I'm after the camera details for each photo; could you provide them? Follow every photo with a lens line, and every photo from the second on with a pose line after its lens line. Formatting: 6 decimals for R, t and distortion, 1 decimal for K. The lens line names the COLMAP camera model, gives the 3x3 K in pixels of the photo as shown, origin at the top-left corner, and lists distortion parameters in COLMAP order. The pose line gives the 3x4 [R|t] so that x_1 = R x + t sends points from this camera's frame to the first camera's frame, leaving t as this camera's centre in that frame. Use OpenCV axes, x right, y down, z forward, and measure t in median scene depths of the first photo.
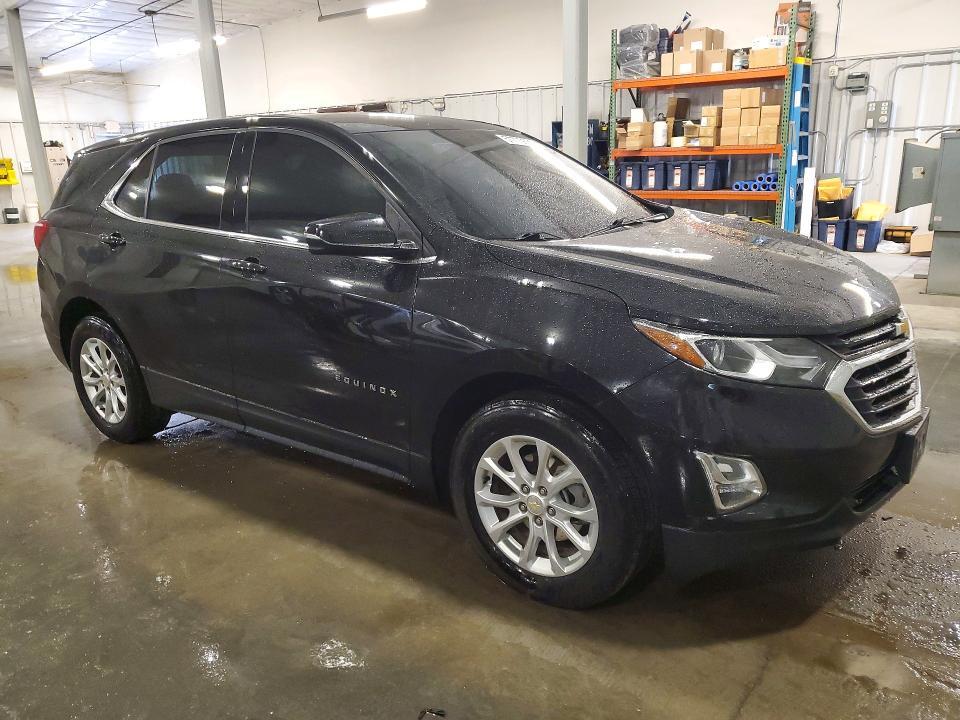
lens RADIAL K [[740.8, 0, 480.0], [0, 740.8, 360.0], [0, 0, 1]] dist [-0.005767, 0.003145]
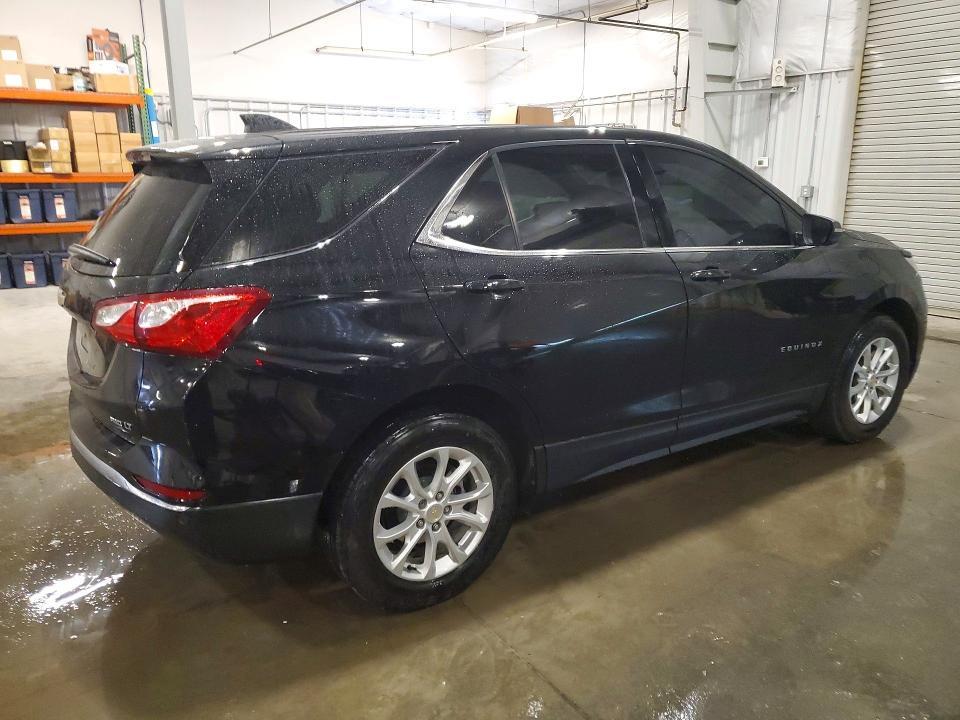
lens RADIAL K [[691.9, 0, 480.0], [0, 691.9, 360.0], [0, 0, 1]] dist [0.049477, 0.001505]
pose [[0.349580, -0.222768, 0.910038, -0.725586], [0.252023, 0.957879, 0.137667, -0.125437], [-0.902374, 0.181225, 0.390998, 0.508417]]
